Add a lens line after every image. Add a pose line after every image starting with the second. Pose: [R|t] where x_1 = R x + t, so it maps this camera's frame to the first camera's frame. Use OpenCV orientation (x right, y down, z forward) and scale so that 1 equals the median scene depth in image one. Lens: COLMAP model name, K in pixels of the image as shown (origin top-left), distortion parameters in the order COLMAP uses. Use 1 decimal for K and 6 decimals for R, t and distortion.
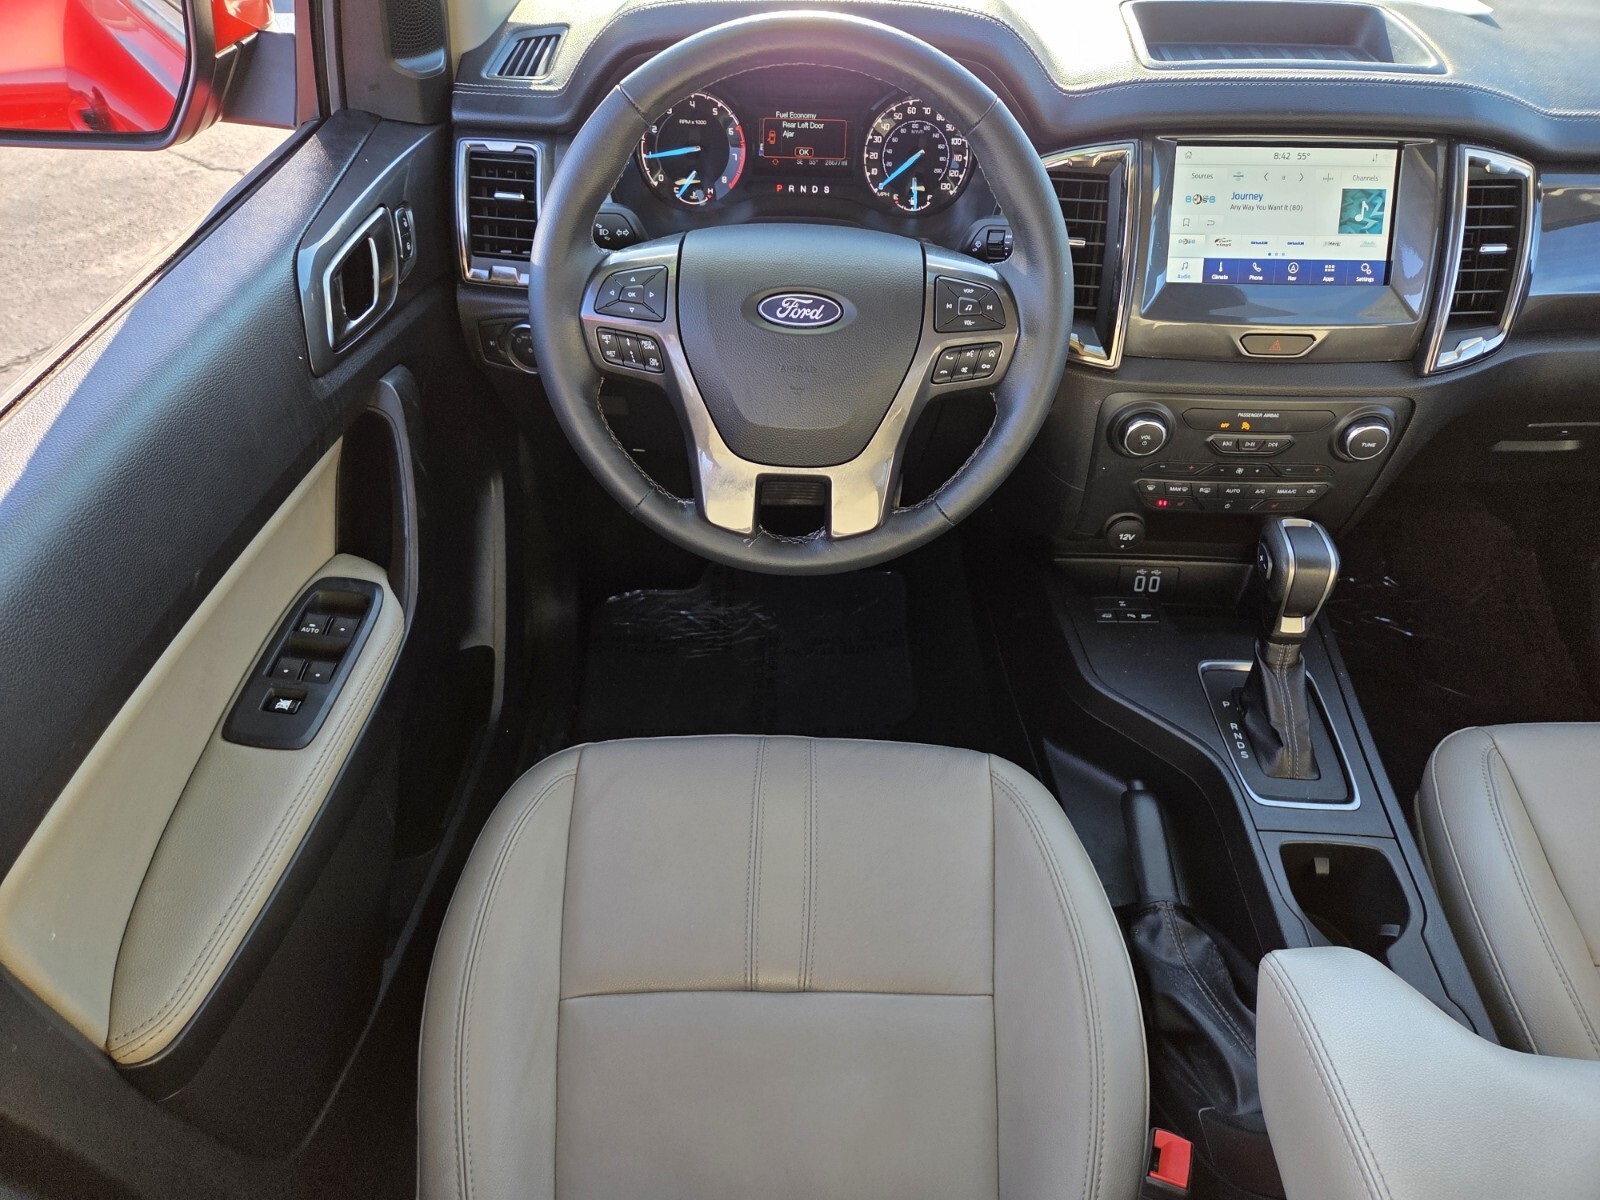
lens RADIAL K [[1138.2, 0, 784.3], [0, 1138.2, 596.9], [0, 0, 1]] dist [0.067512, -0.005761]
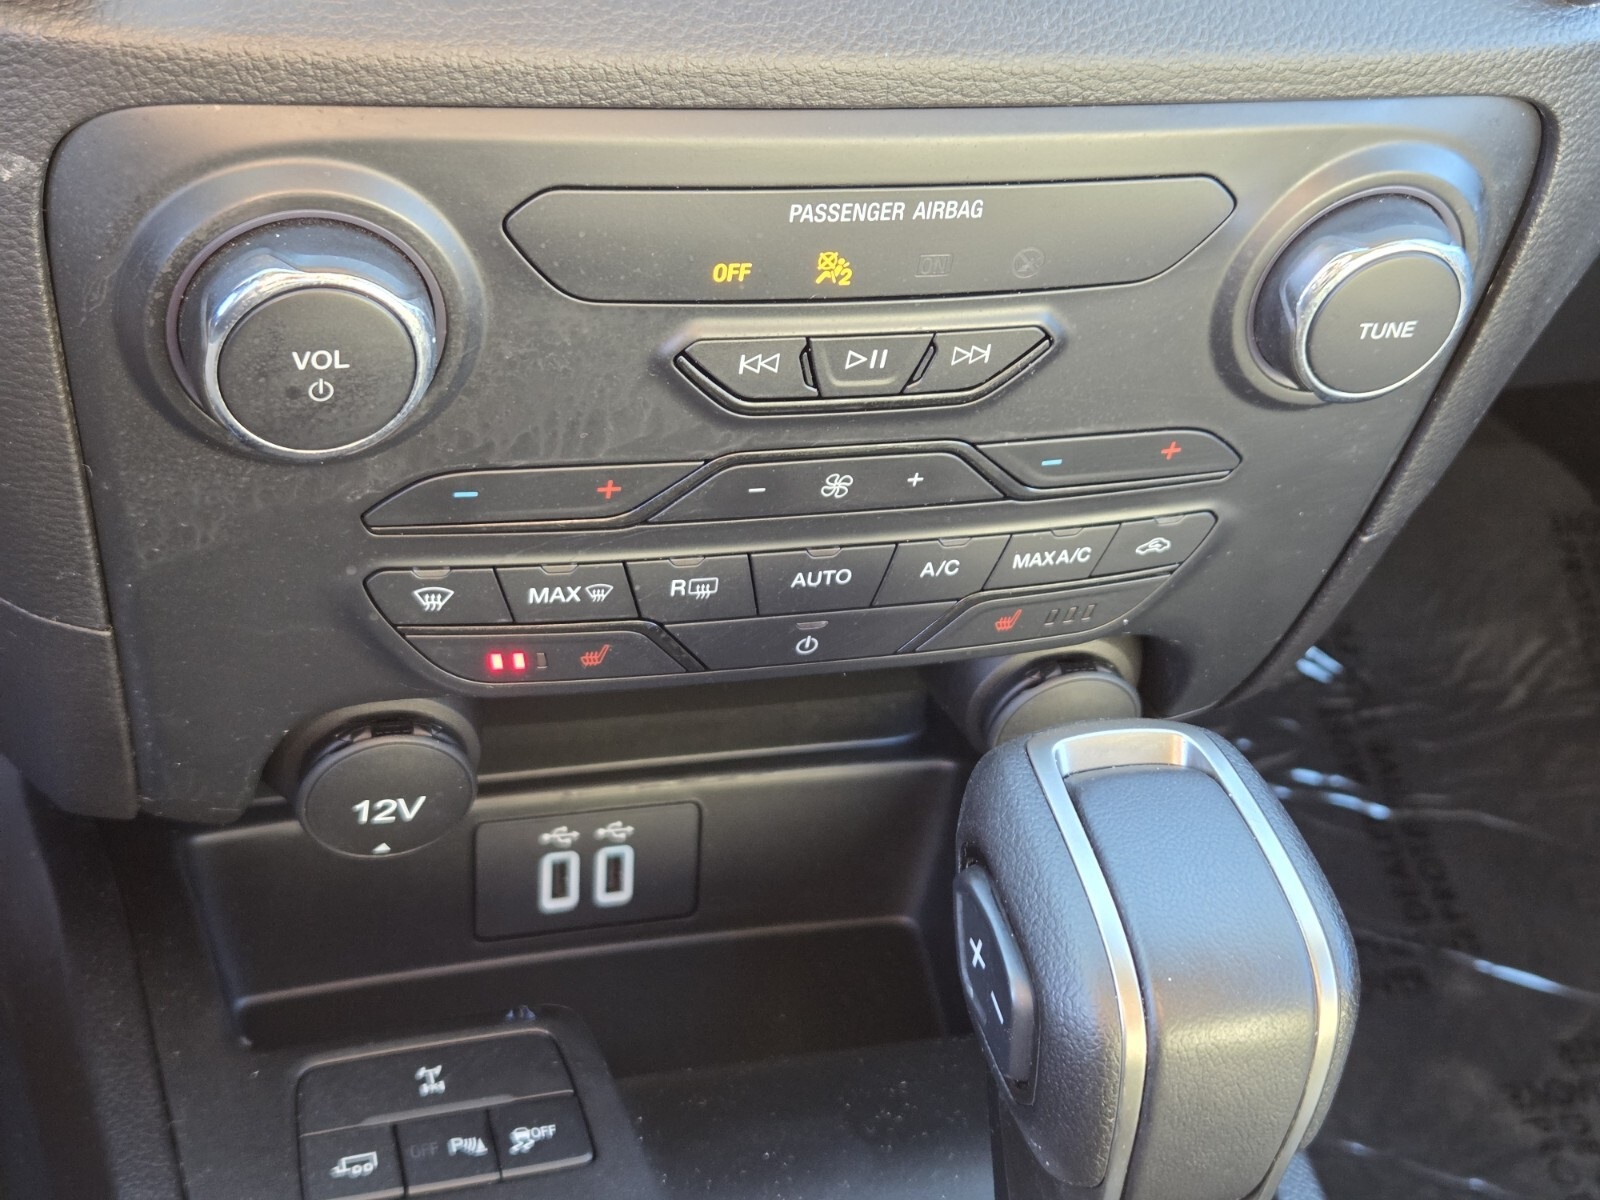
lens RADIAL K [[2229.5, 0, 793.9], [0, 2229.5, 582.5], [0, 0, 1]] dist [0.092063, -0.127493]
pose [[0.948518, -0.099004, 0.300853, 0.275395], [0.099711, 0.994931, 0.013044, -0.101230], [-0.300619, 0.017625, 0.953581, 0.643663]]
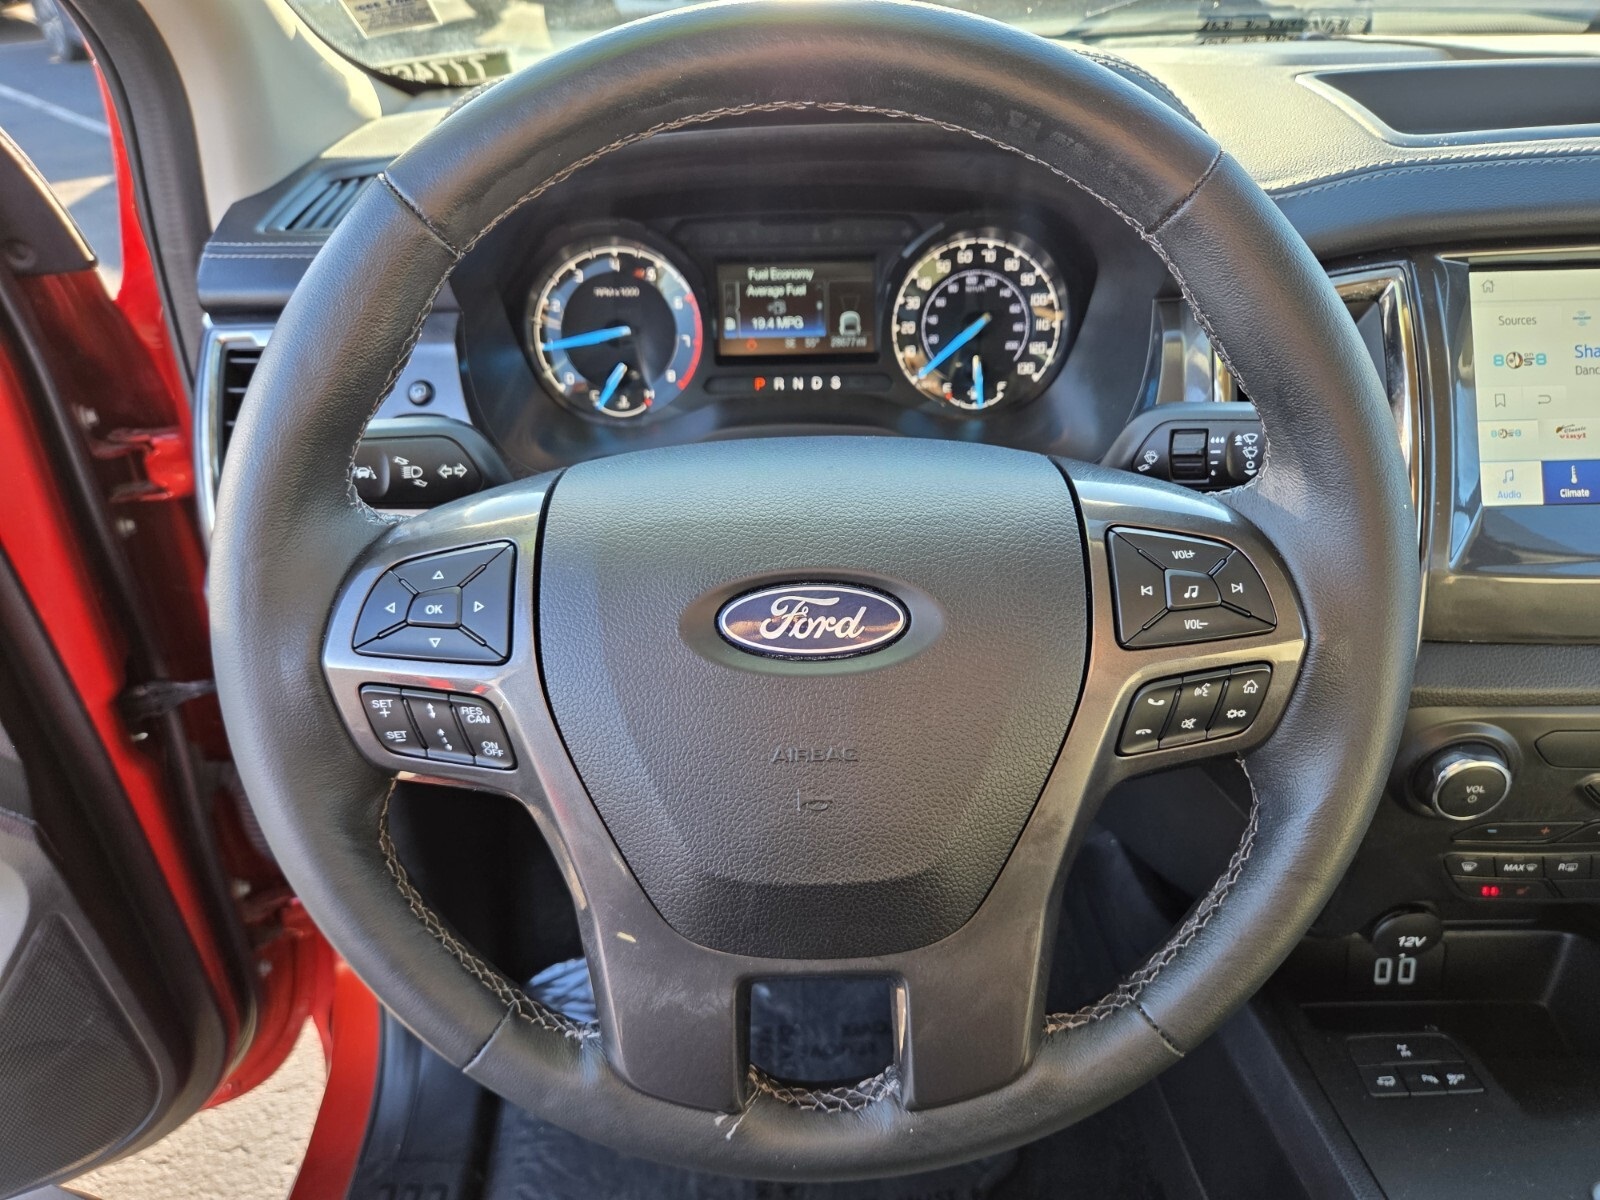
lens RADIAL K [[1143.4, 0, 800.0], [0, 1143.4, 600.0], [0, 0, 1]] dist [0.005865, 0.003058]
pose [[0.998413, -0.054867, 0.012688, 0.003212], [0.056240, 0.983093, -0.174259, -0.149148], [-0.002912, 0.174696, 0.984618, 0.463747]]
